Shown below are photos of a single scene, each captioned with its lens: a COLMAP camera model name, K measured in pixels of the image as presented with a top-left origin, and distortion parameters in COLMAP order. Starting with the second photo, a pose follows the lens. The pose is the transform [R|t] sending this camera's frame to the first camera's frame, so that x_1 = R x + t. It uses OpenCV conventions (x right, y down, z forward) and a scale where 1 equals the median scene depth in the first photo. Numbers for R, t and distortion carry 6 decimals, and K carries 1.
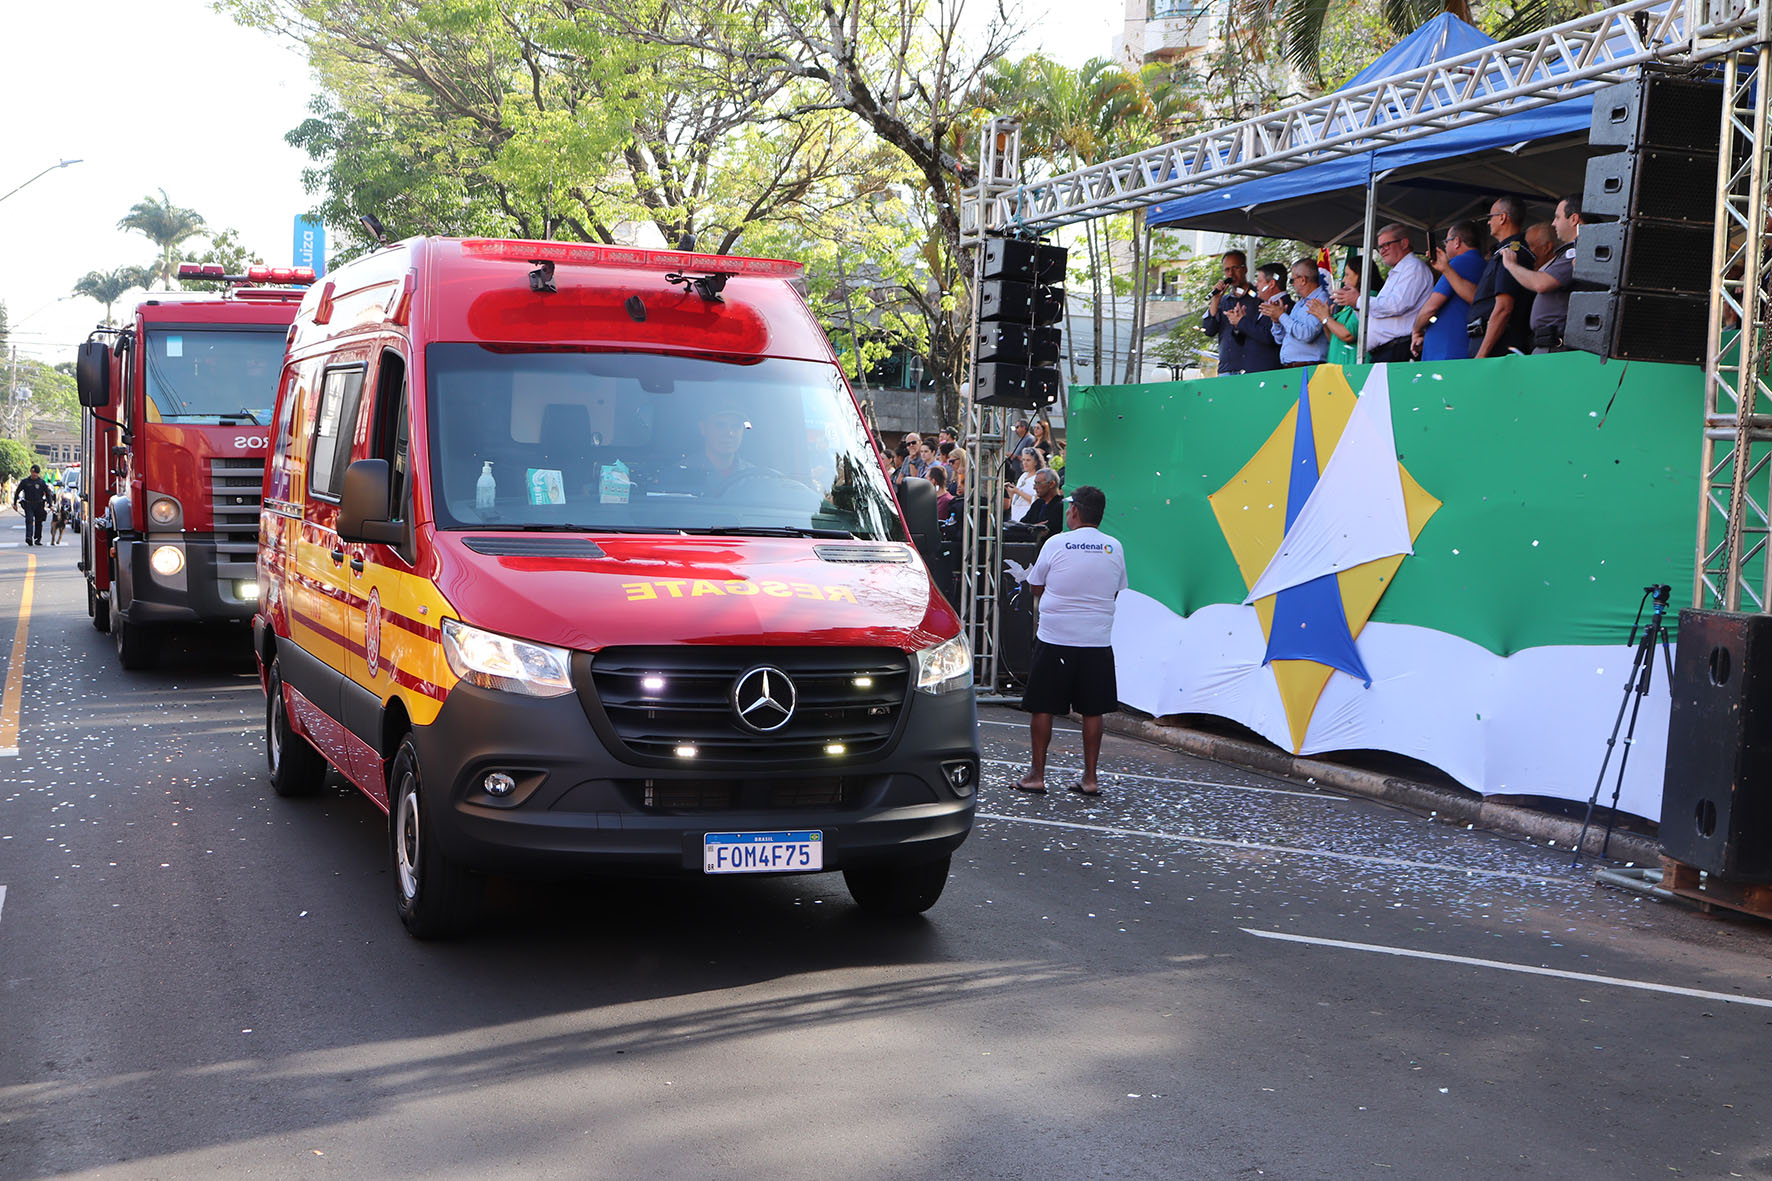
lens RADIAL K [[2311.9, 0, 888.6], [0, 2311.9, 605.0], [0, 0, 1]] dist [-0.009492, 0.301794]
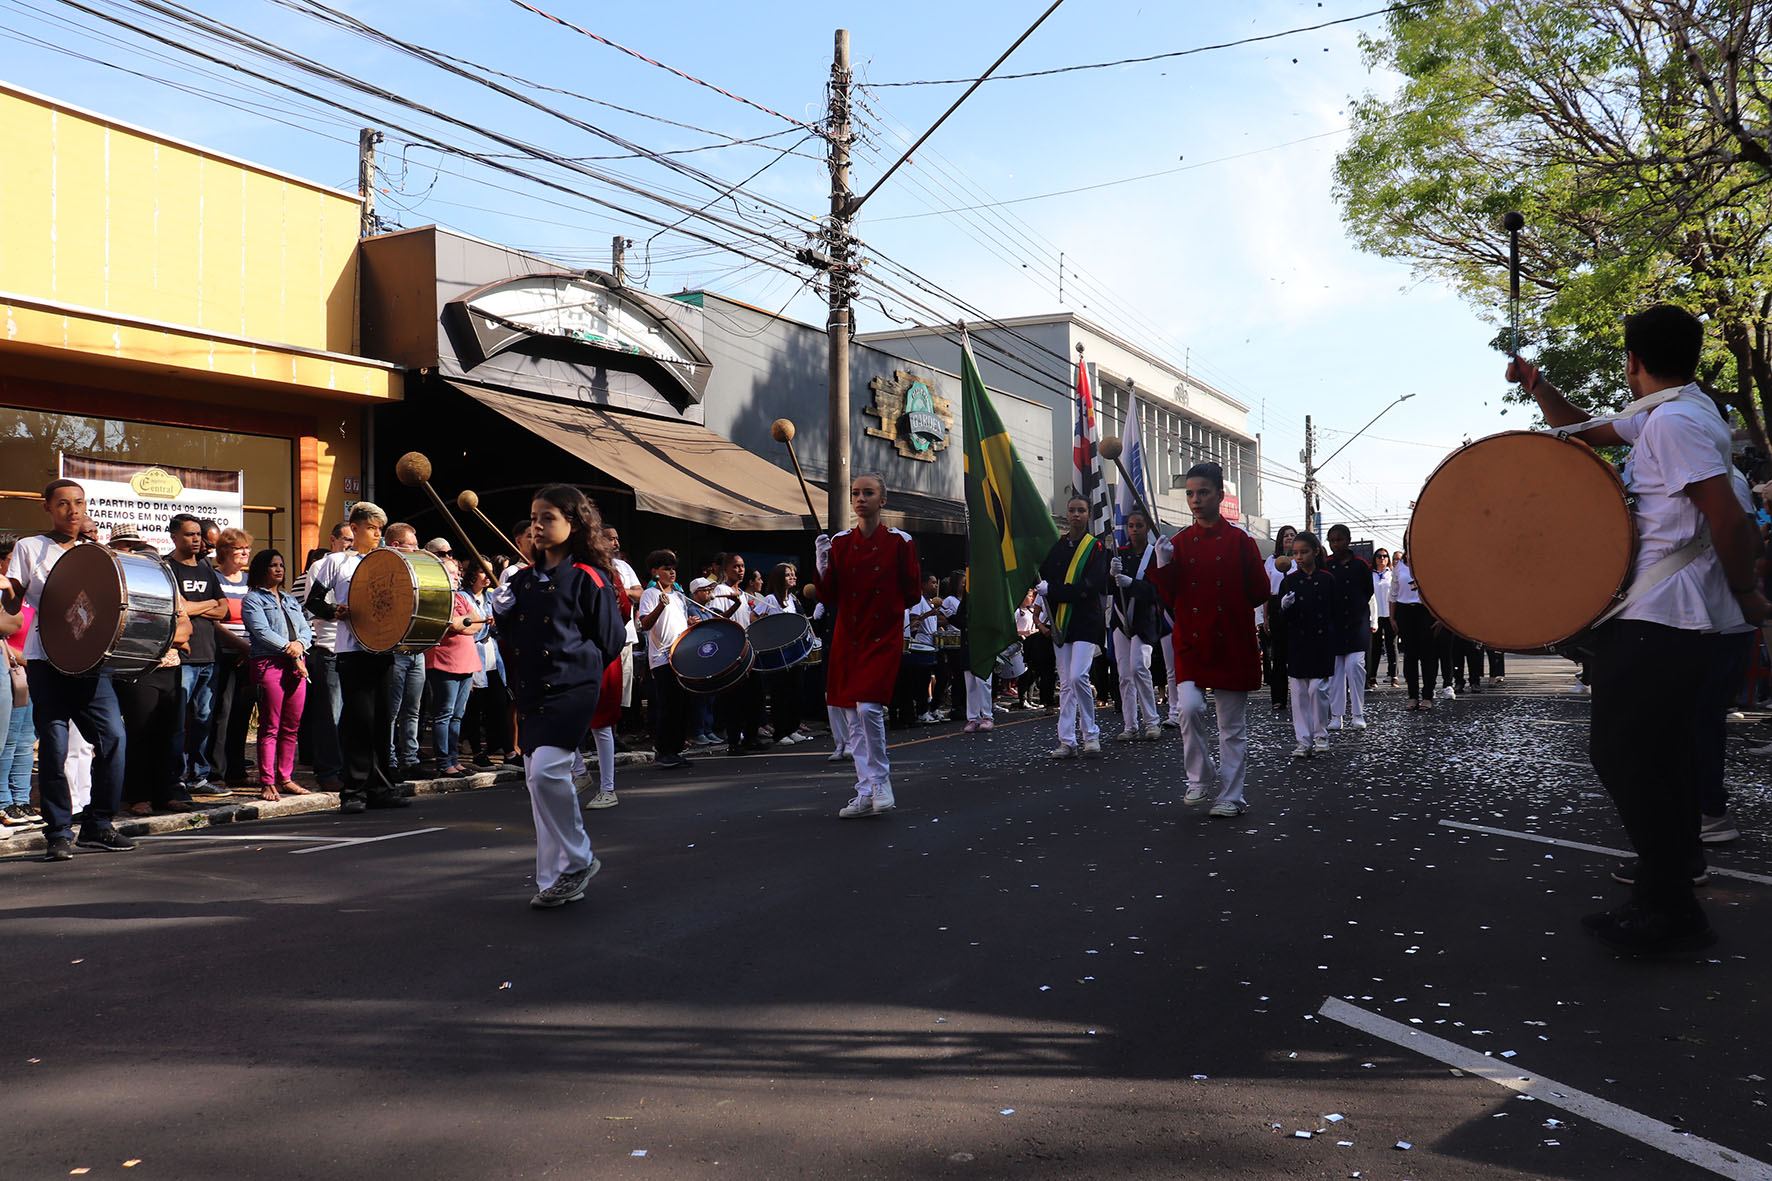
lens RADIAL K [[1475.5, 0, 886.0], [0, 1475.5, 590.5], [0, 0, 1]] dist [-0.169327, 0.156457]
pose [[0.699907, -0.067710, -0.711017, 0.156617], [0.007517, 0.996139, -0.087463, 0.029940], [0.714194, 0.055872, 0.697714, 0.285595]]
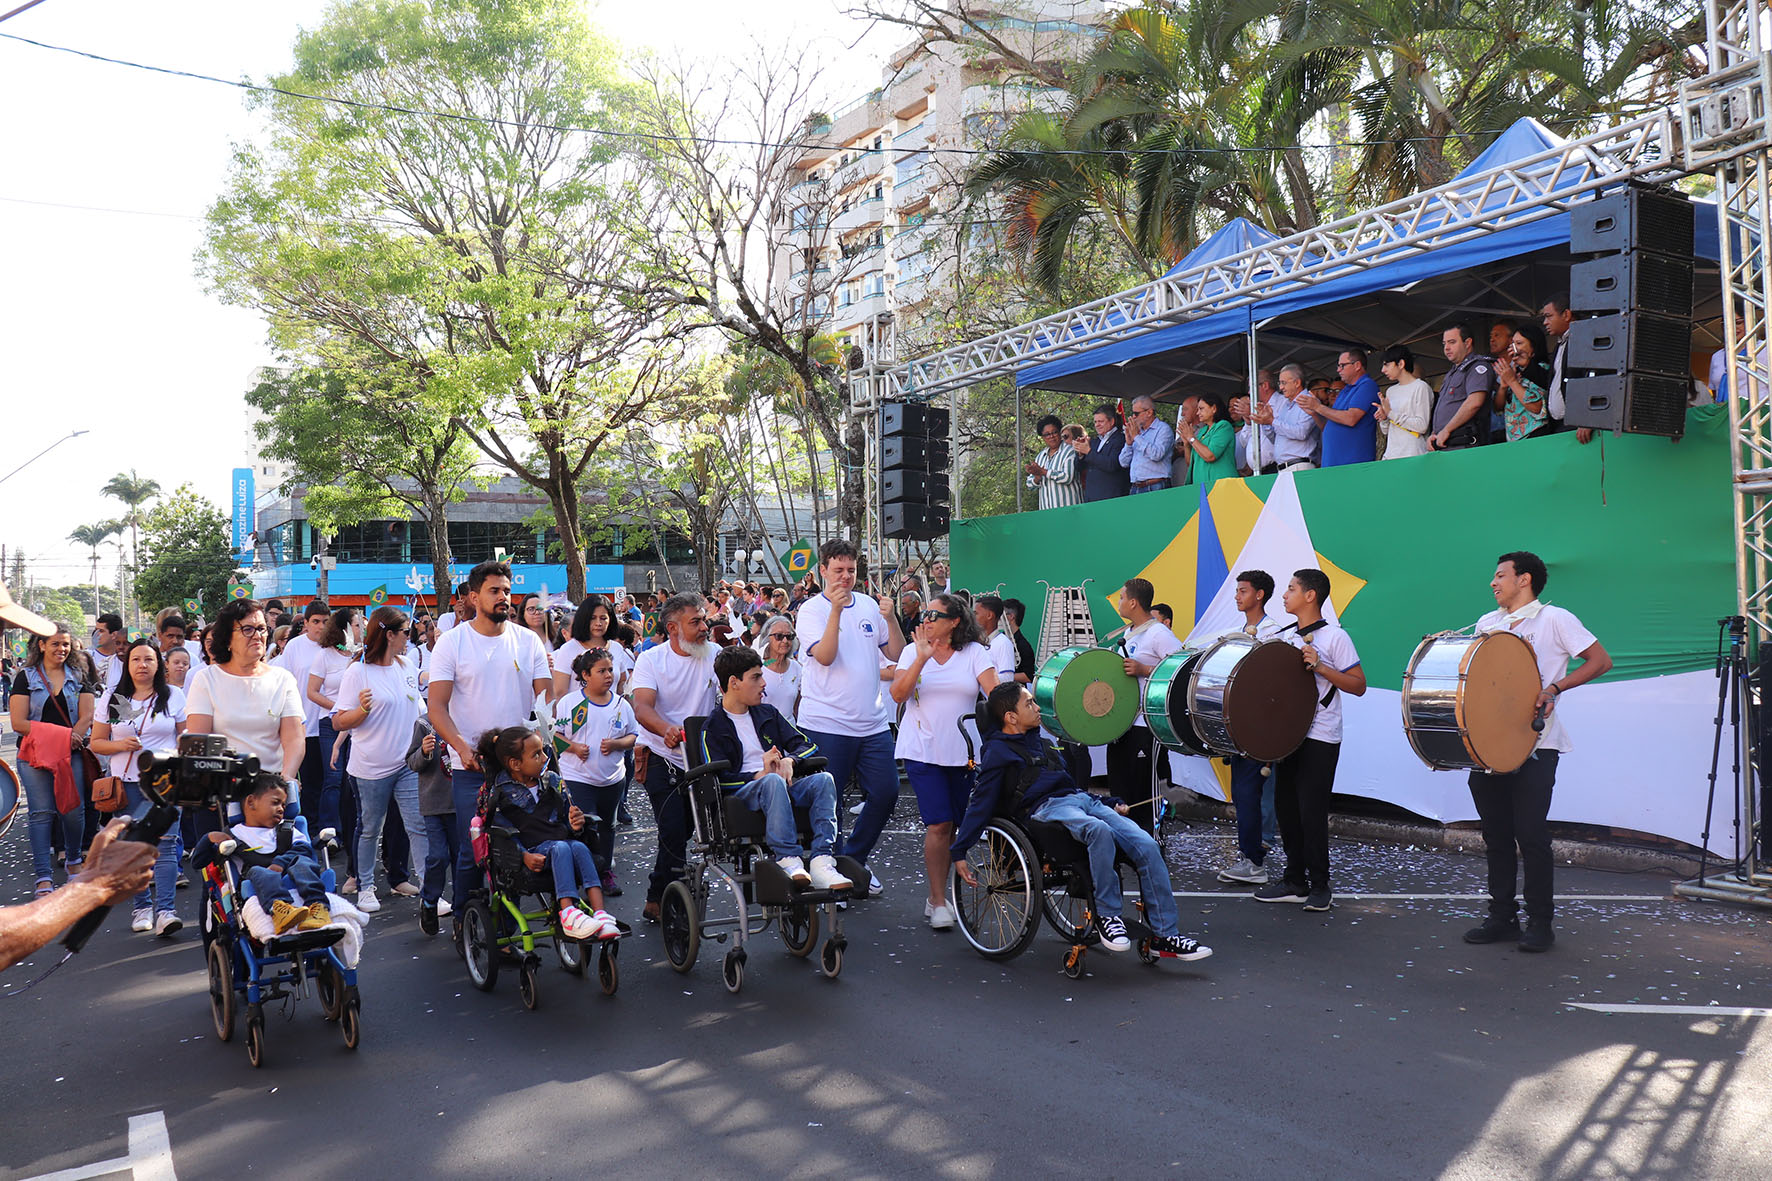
lens RADIAL K [[1475.5, 0, 886.0], [0, 1475.5, 590.5], [0, 0, 1]] dist [-0.169327, 0.156457]
pose [[0.980847, -0.060193, 0.185248, -0.097212], [0.074147, 0.994834, -0.069340, -0.003829], [-0.180117, 0.081747, 0.980242, 0.208234]]
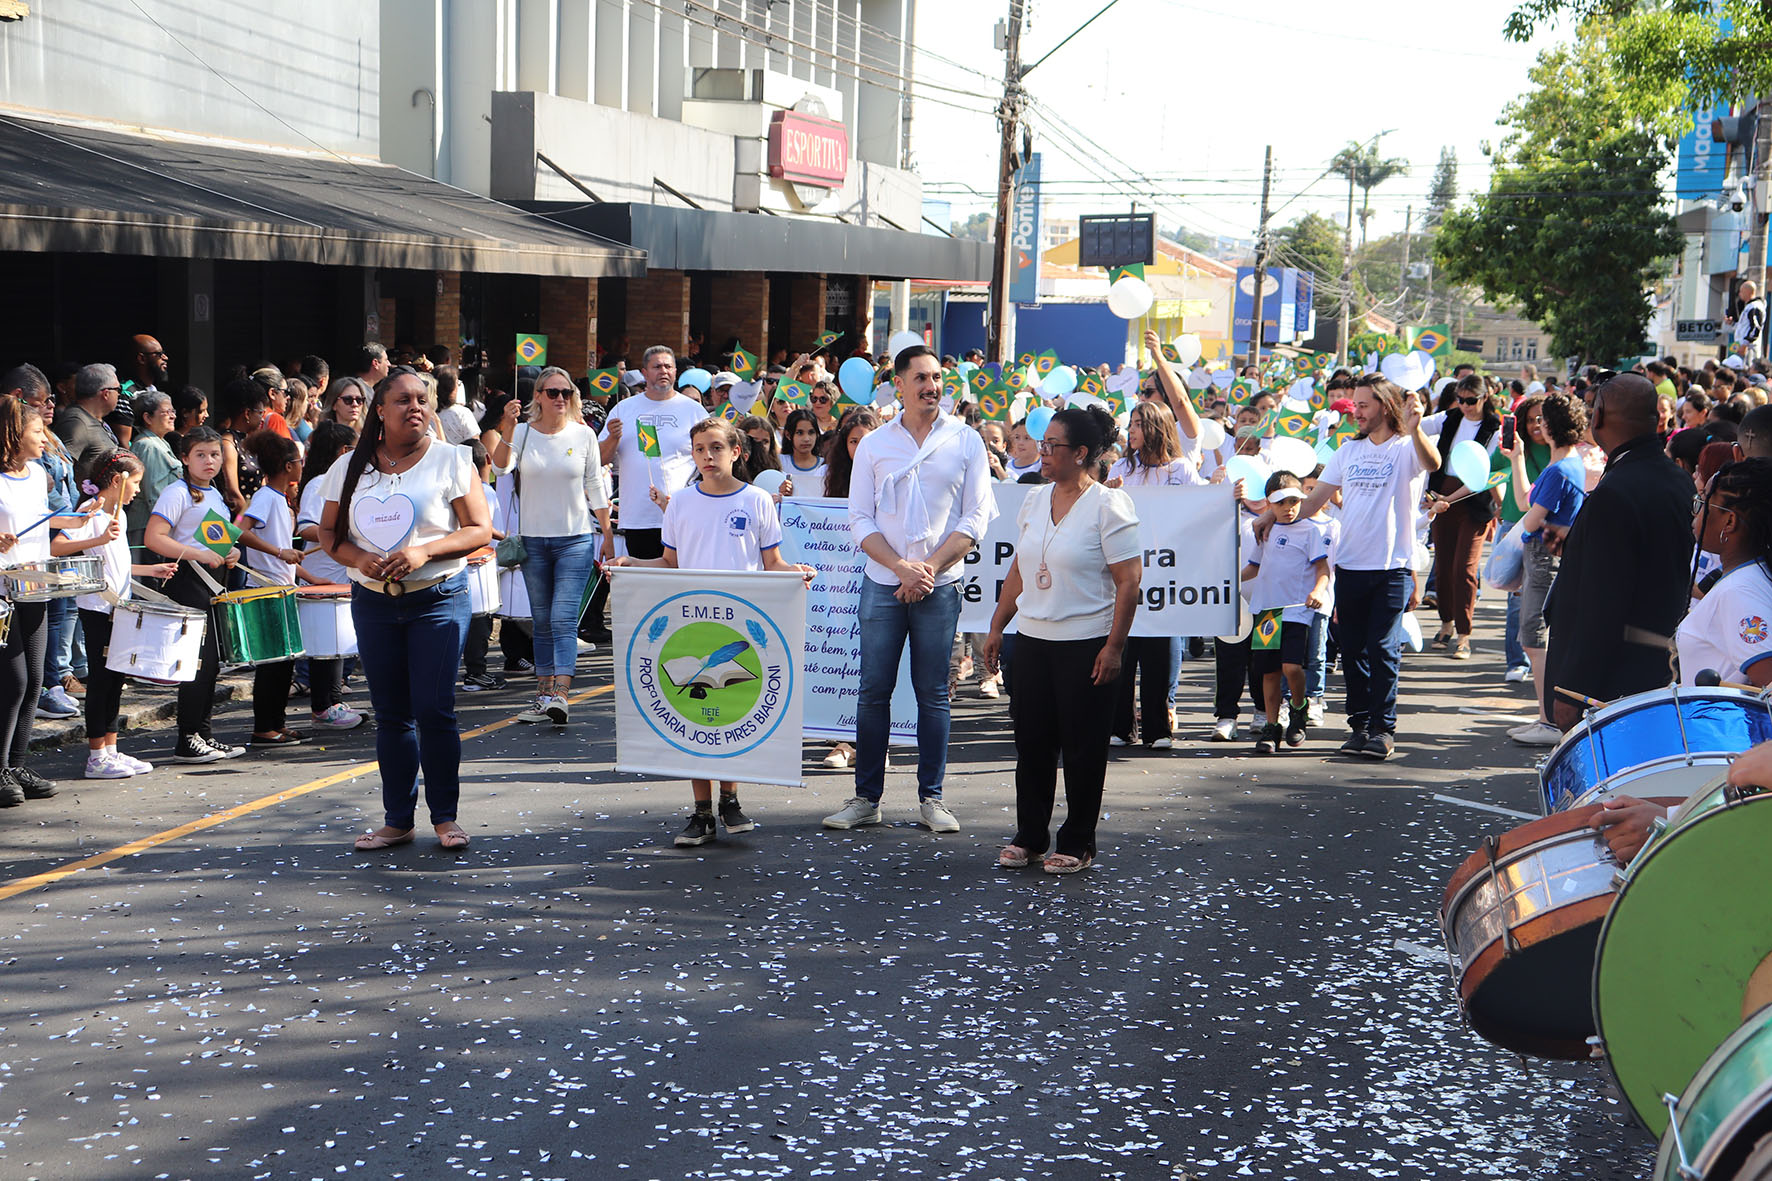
lens RADIAL K [[3100.2, 0, 891.9], [0, 3100.2, 596.1], [0, 0, 1]] dist [0.214228, 0.199635]
pose [[0.850136, 0.030997, -0.525651, 0.088811], [-0.023518, 0.999505, 0.020904, -0.030328], [0.526039, -0.005409, 0.850444, 0.455253]]
